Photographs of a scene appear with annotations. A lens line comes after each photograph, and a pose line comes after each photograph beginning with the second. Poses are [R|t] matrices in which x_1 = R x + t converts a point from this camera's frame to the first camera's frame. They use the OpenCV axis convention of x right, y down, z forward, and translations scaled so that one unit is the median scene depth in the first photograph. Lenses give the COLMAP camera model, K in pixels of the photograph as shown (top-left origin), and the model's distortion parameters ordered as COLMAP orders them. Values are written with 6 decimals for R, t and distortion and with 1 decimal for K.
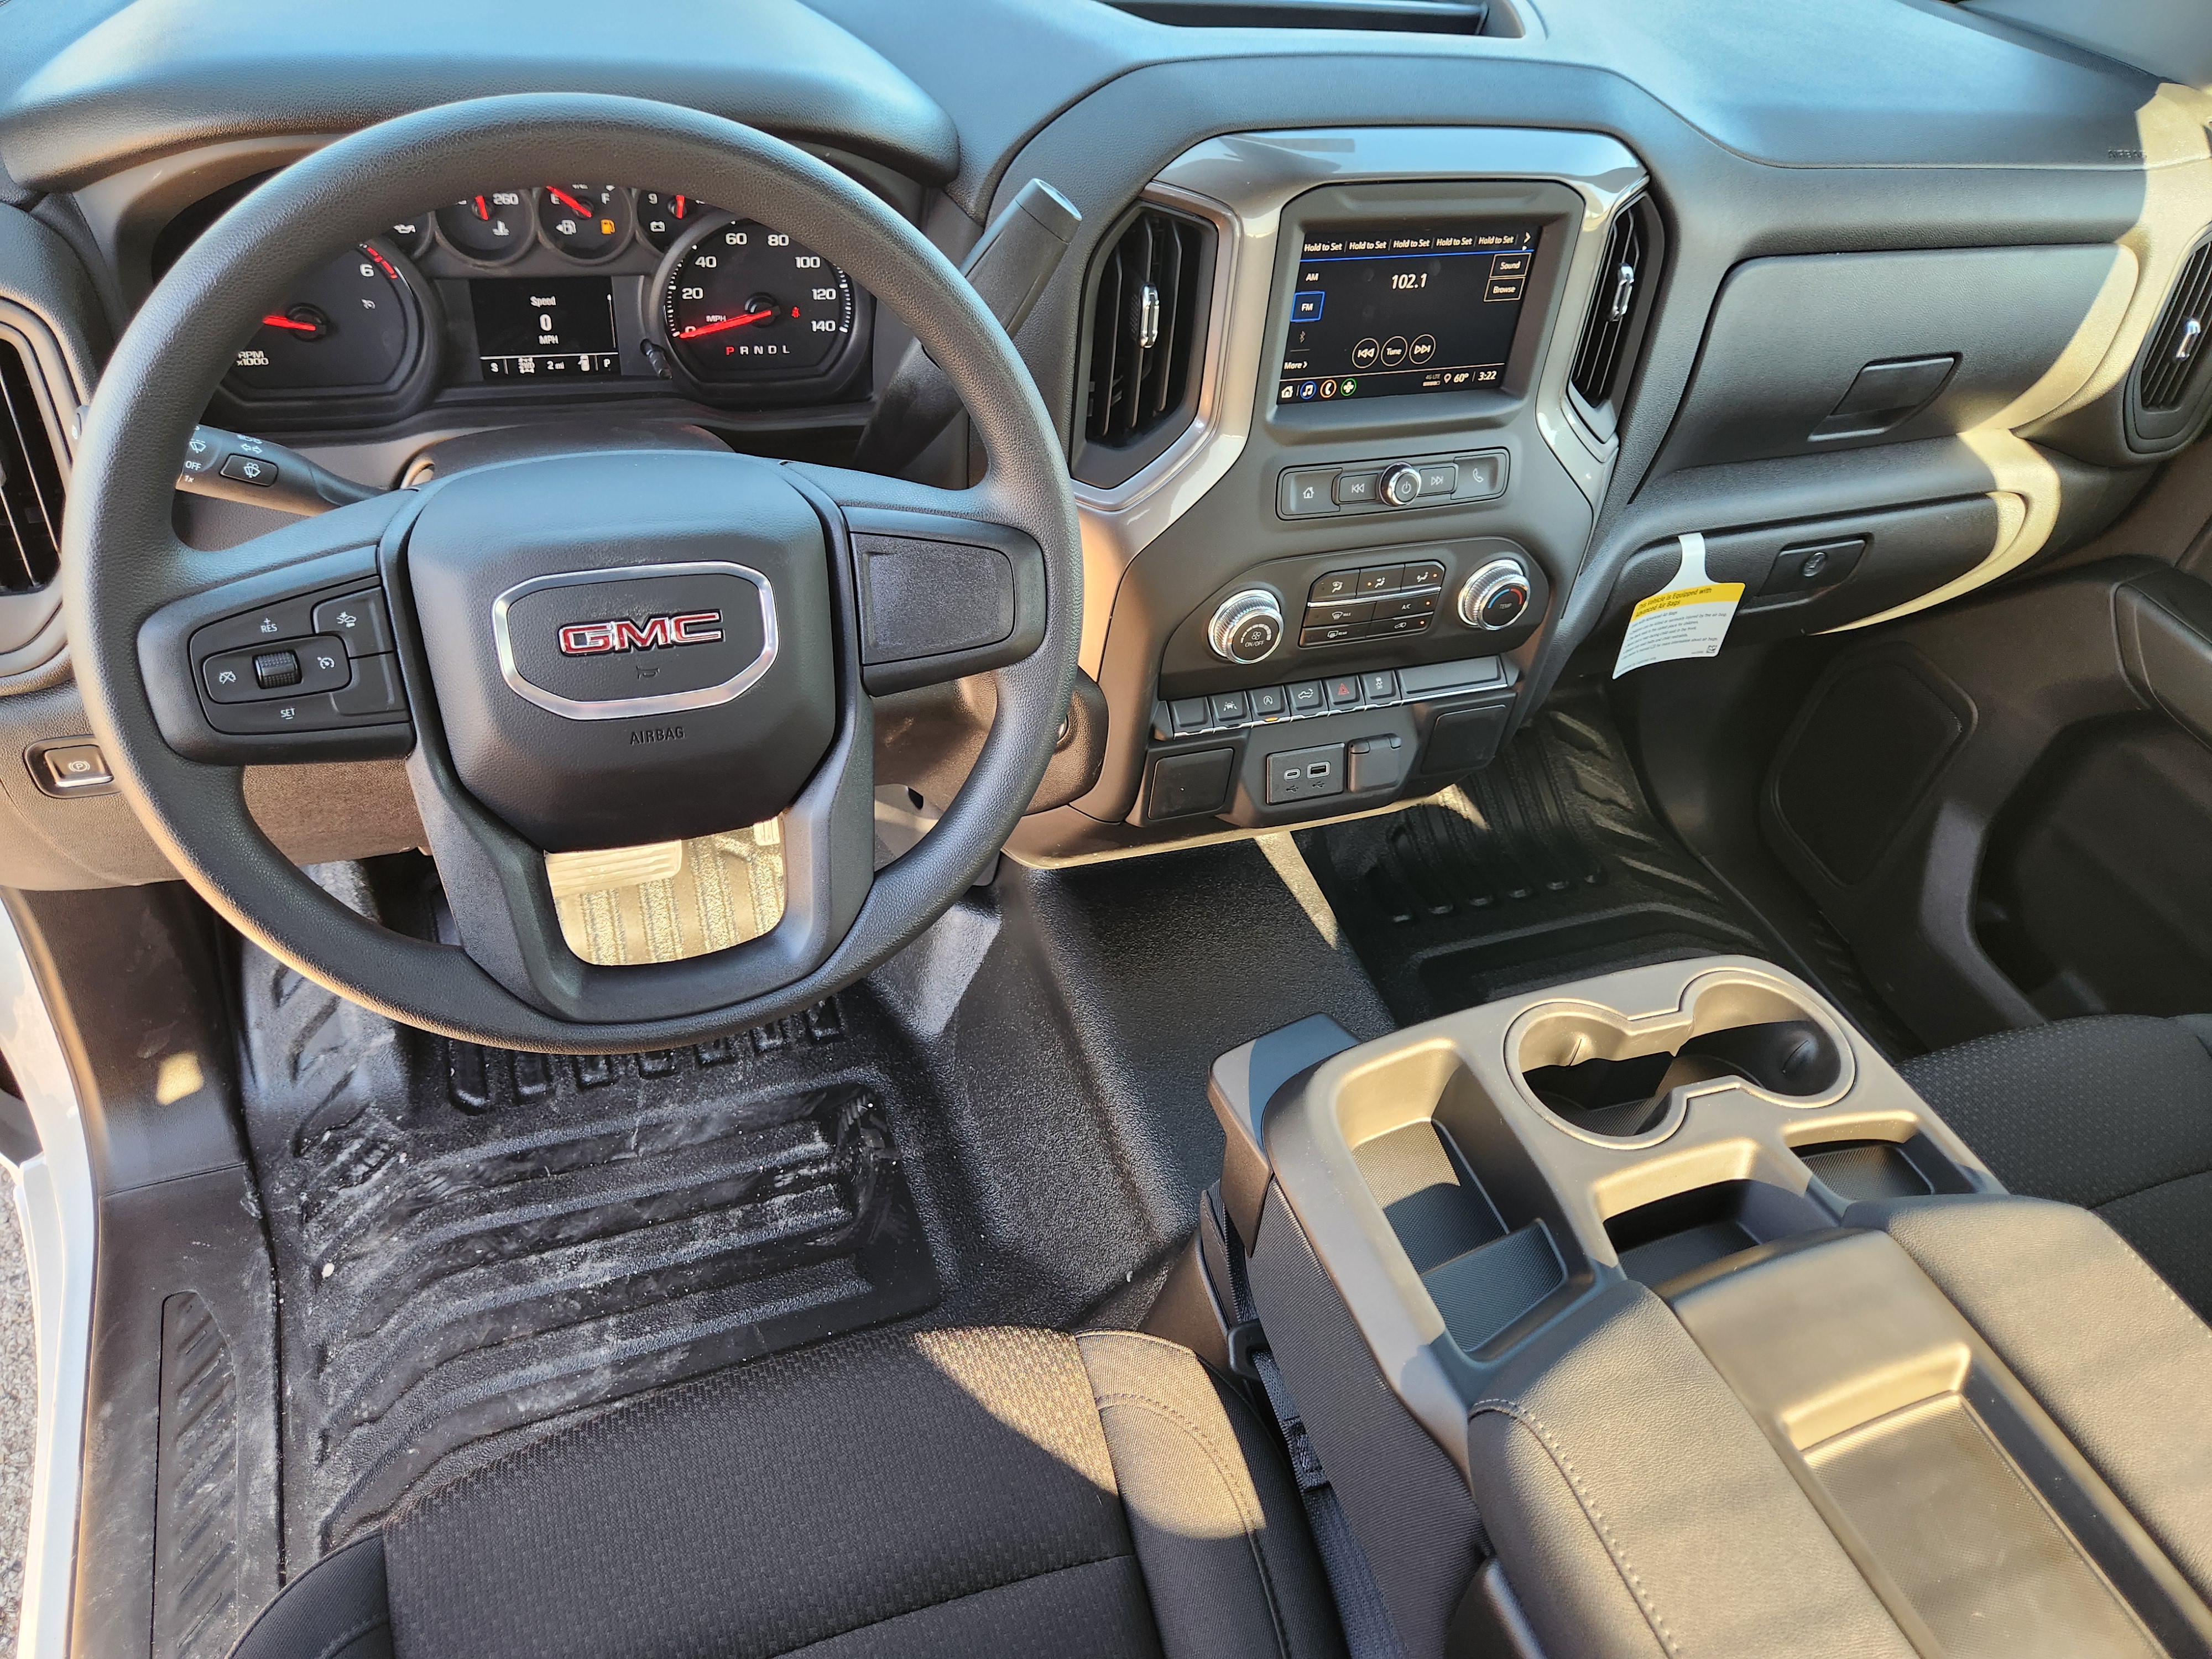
lens RADIAL K [[1470.5, 0, 1106.0], [0, 1470.5, 829.5], [0, 0, 1]] dist [0.030798, -0.004929]
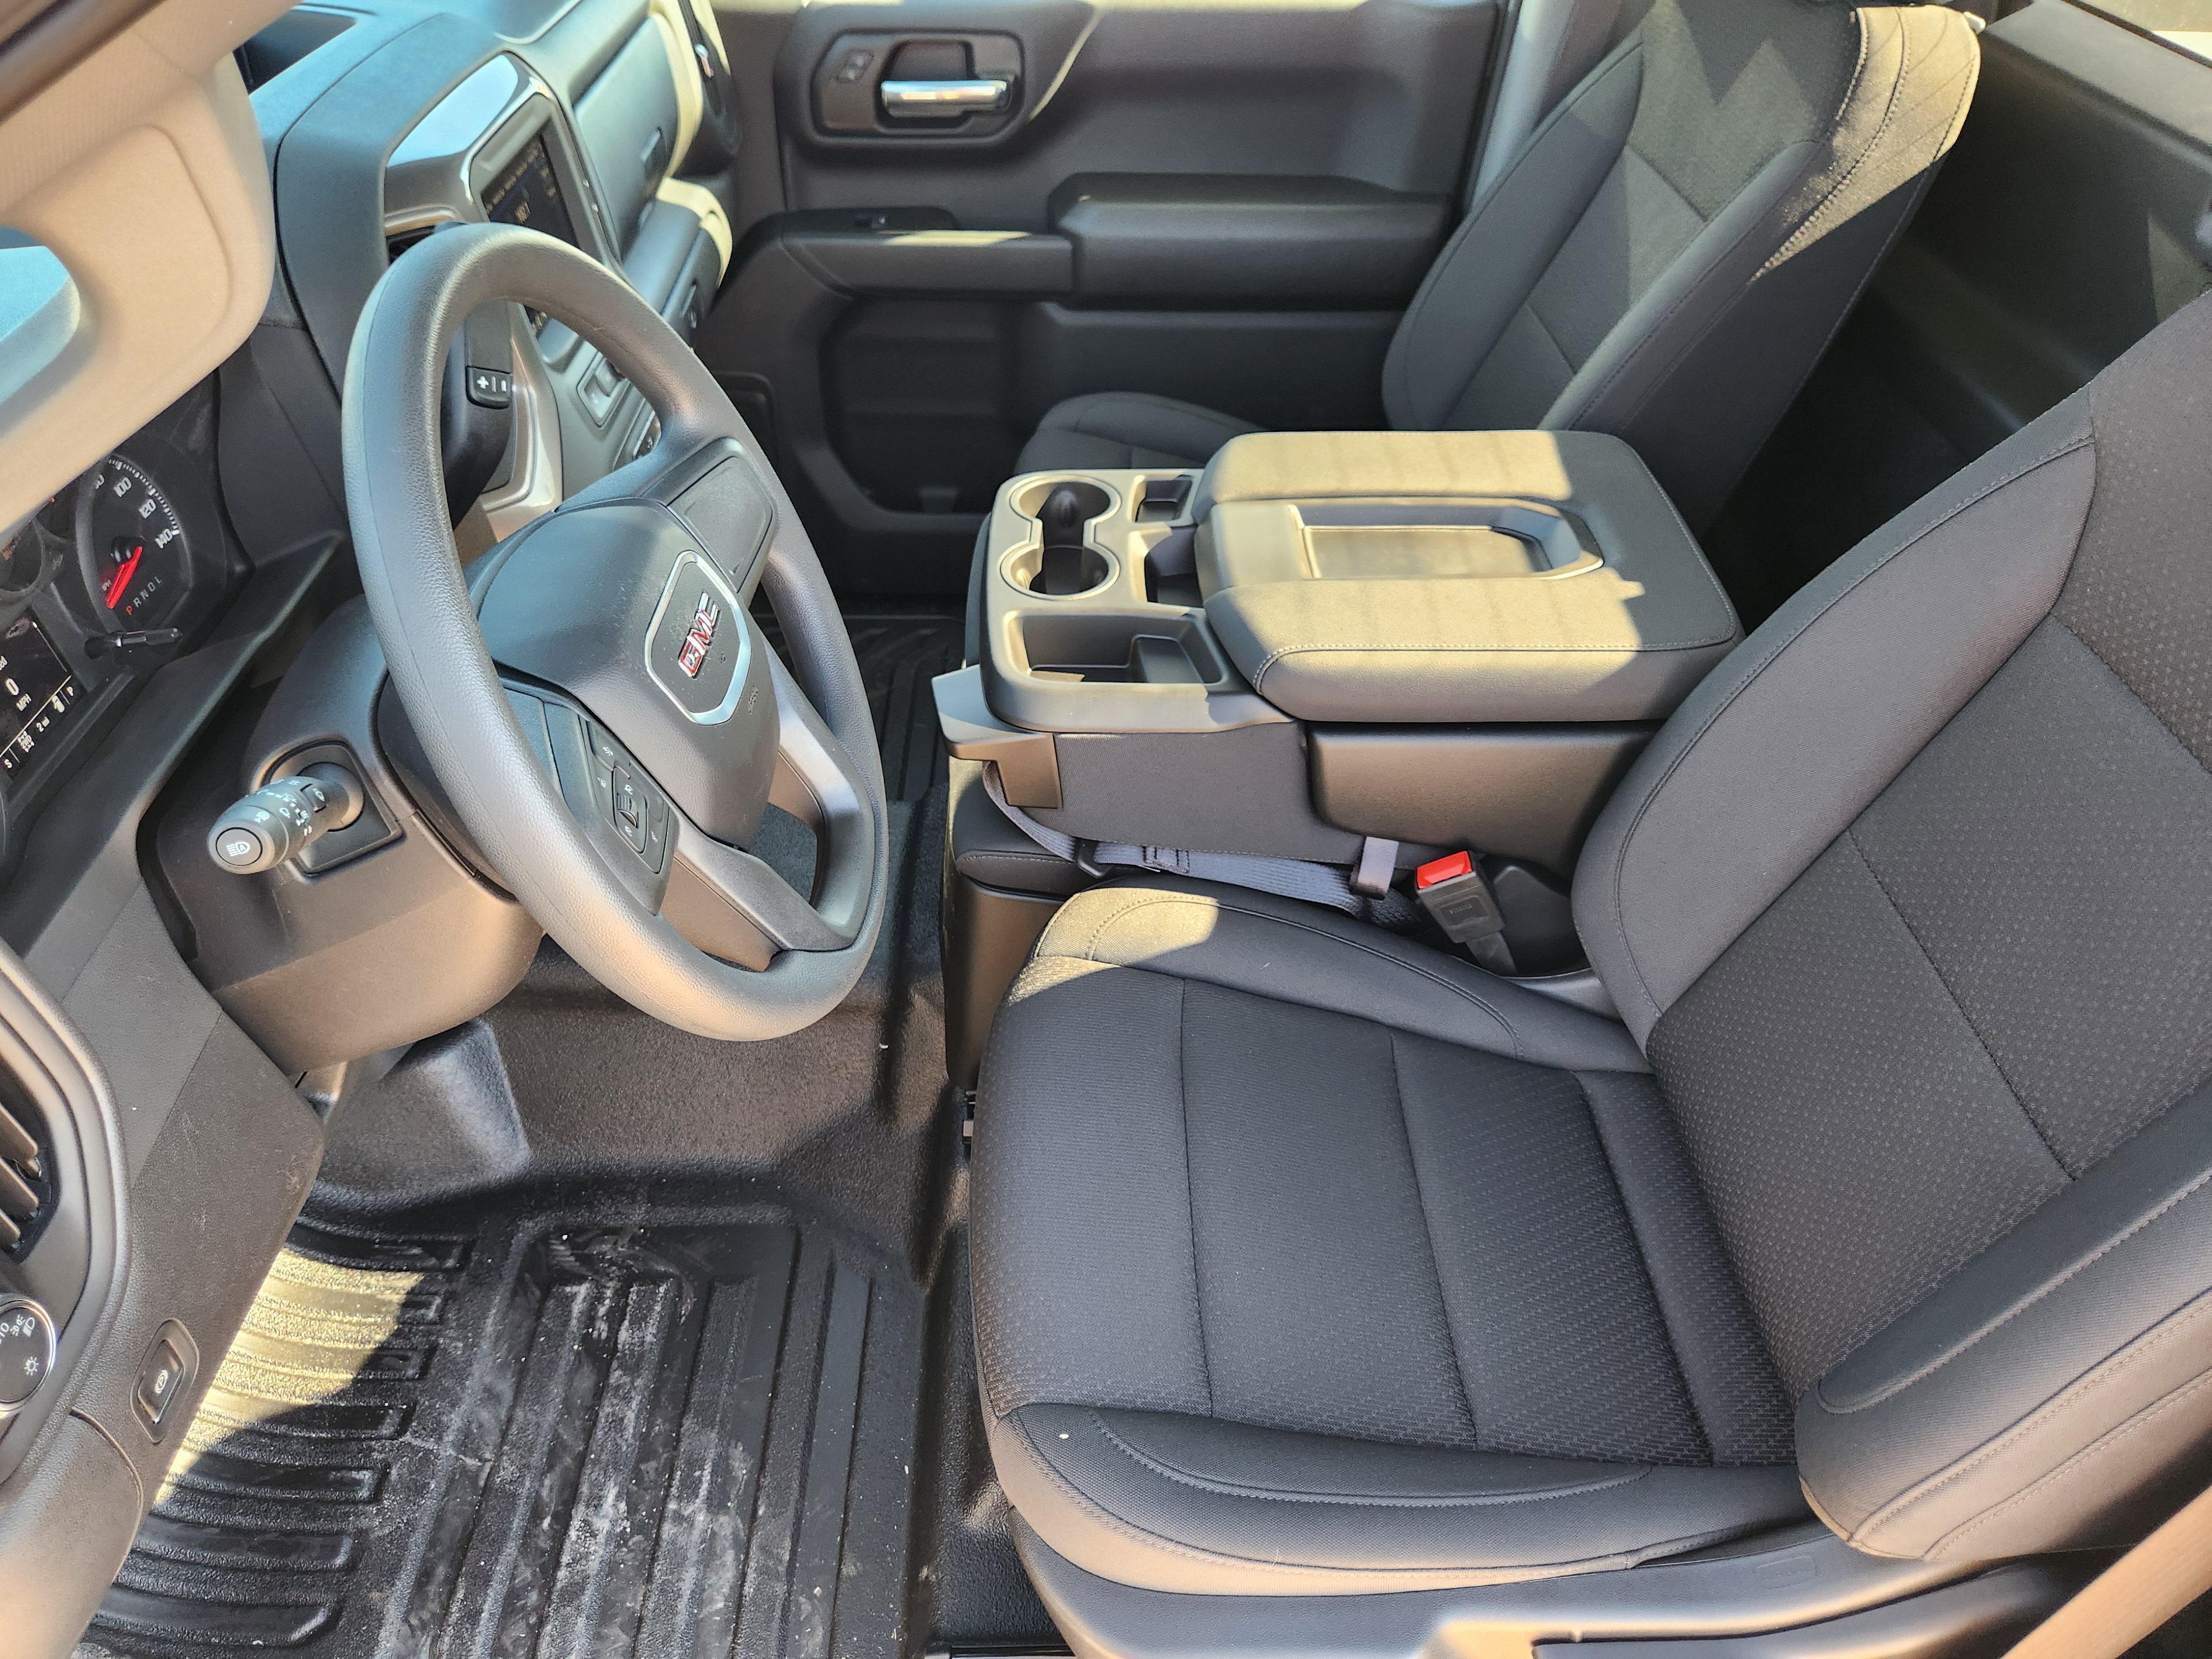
lens RADIAL K [[1470.5, 0, 1106.0], [0, 1470.5, 829.5], [0, 0, 1]] dist [0.030798, -0.004929]
pose [[0.343314, -0.706721, 0.618612, -0.486163], [0.670711, 0.645546, 0.365263, -0.113969], [-0.657481, 0.289510, 0.695631, -0.002296]]
